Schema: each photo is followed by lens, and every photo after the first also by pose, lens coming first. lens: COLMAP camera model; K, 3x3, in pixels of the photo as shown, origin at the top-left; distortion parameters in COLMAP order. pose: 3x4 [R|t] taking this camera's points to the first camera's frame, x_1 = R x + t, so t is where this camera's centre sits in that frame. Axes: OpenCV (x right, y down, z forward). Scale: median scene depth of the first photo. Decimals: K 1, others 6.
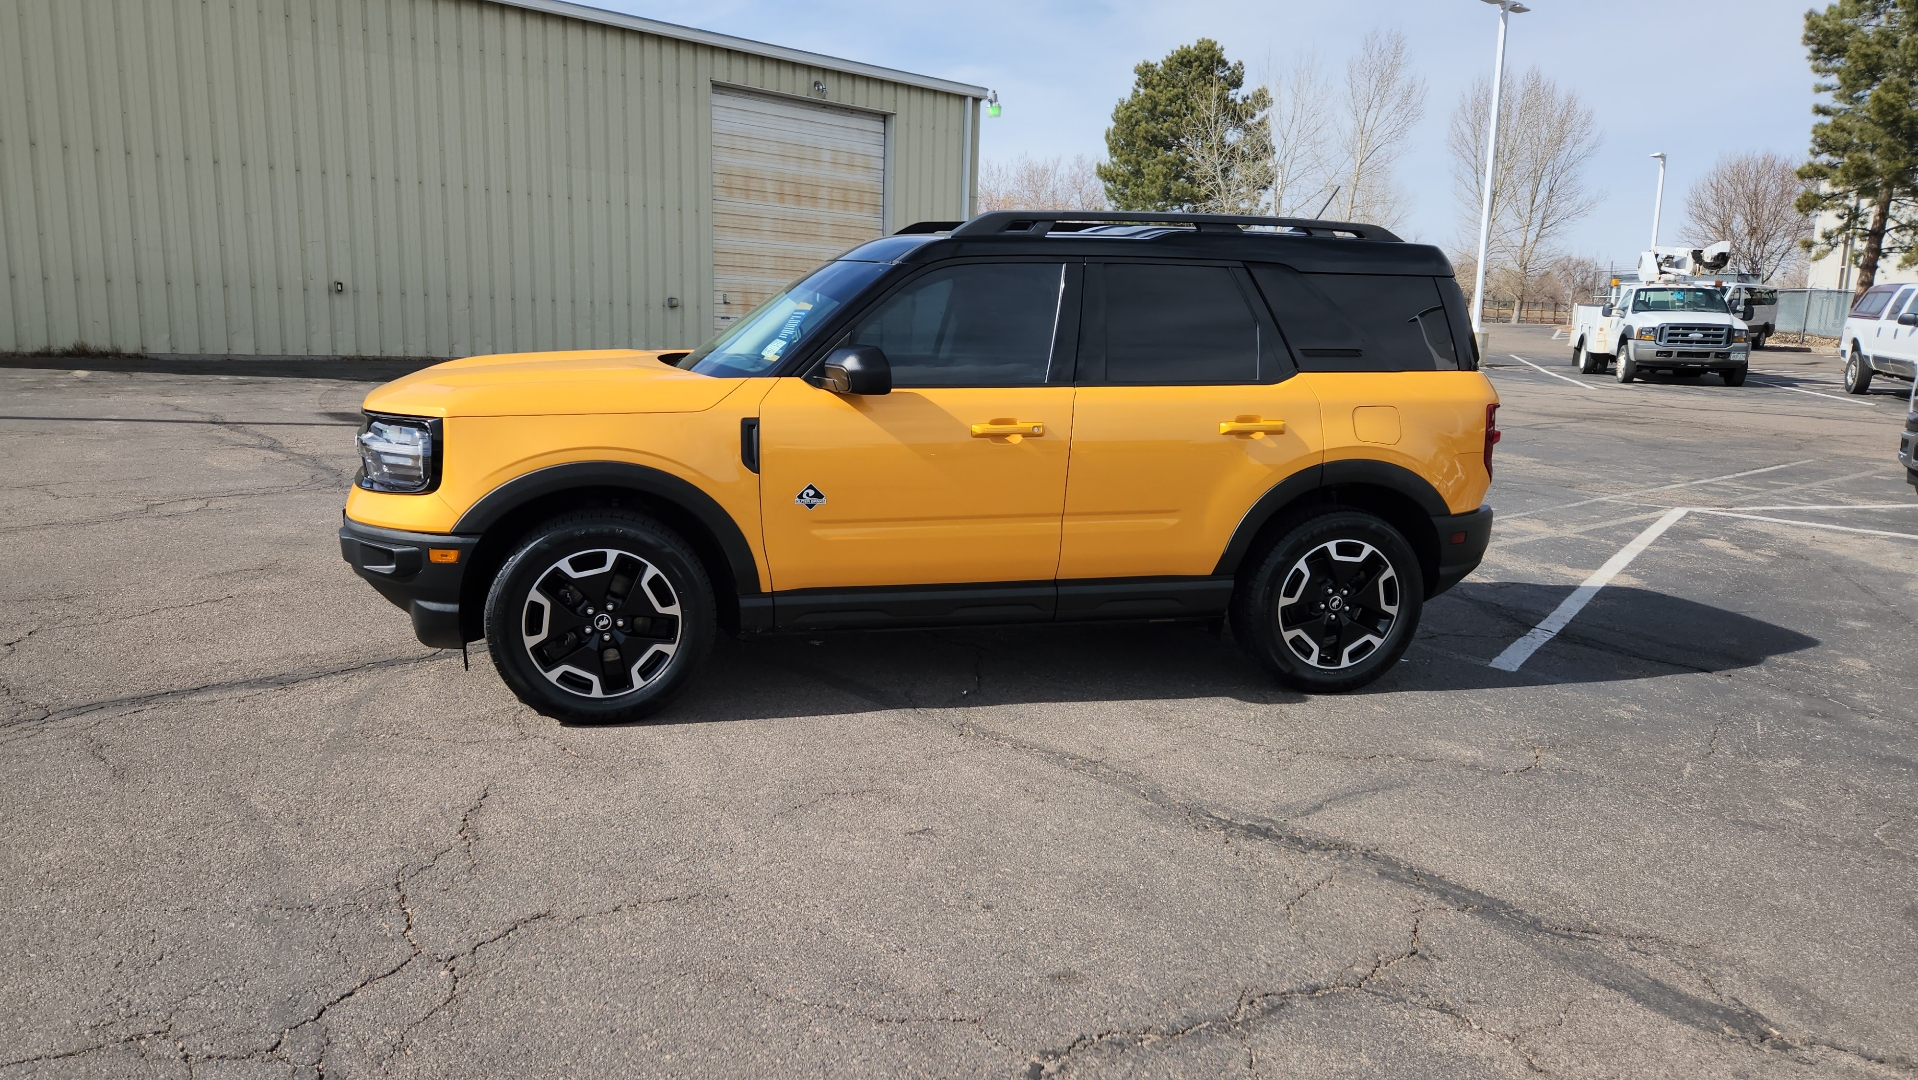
lens RADIAL K [[1287.8, 0, 924.4], [0, 1287.8, 552.5], [0, 0, 1]] dist [0.067052, -0.049703]
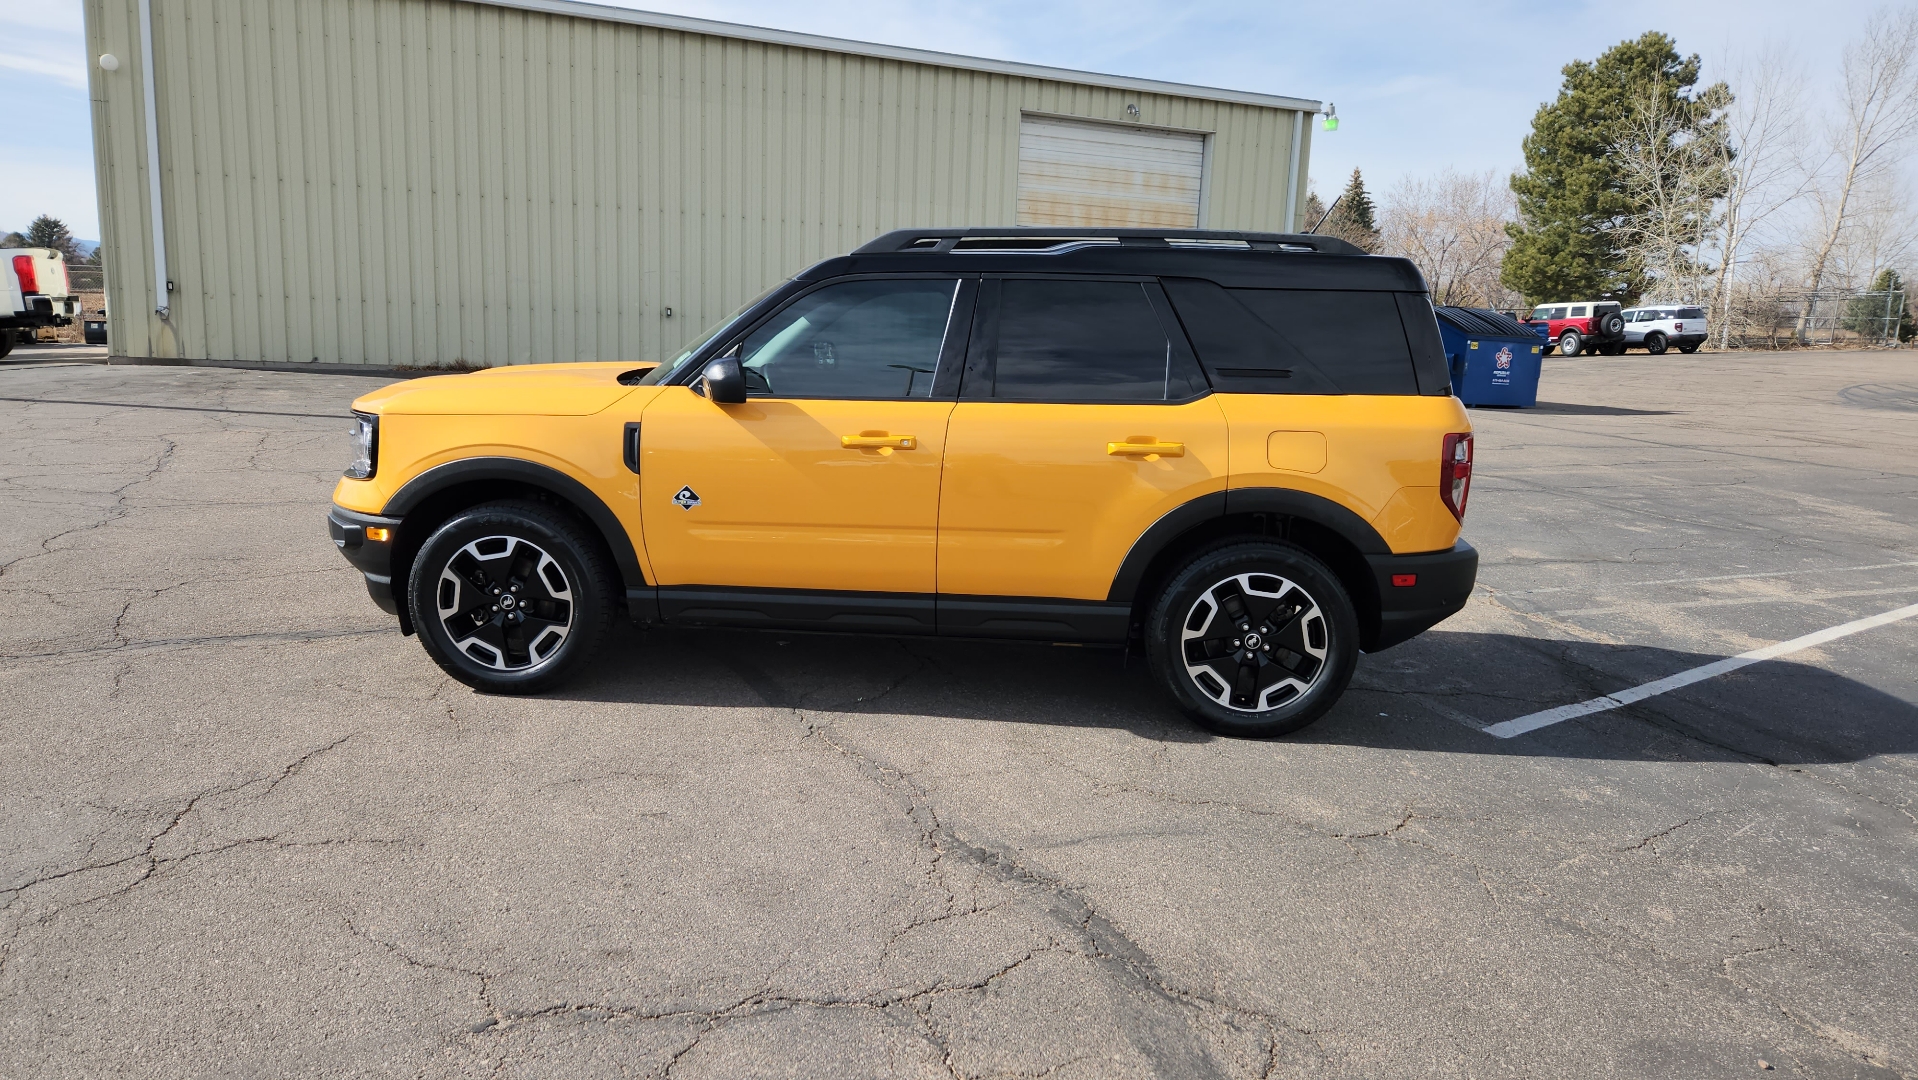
lens RADIAL K [[1283.1, 0, 911.0], [0, 1283.1, 553.9], [0, 0, 1]] dist [0.069763, -0.052504]
pose [[0.949816, 0.058142, -0.307358, 0.370278], [-0.063376, 0.997965, -0.007069, -0.001510], [0.306322, 0.026193, 0.951568, 0.040117]]
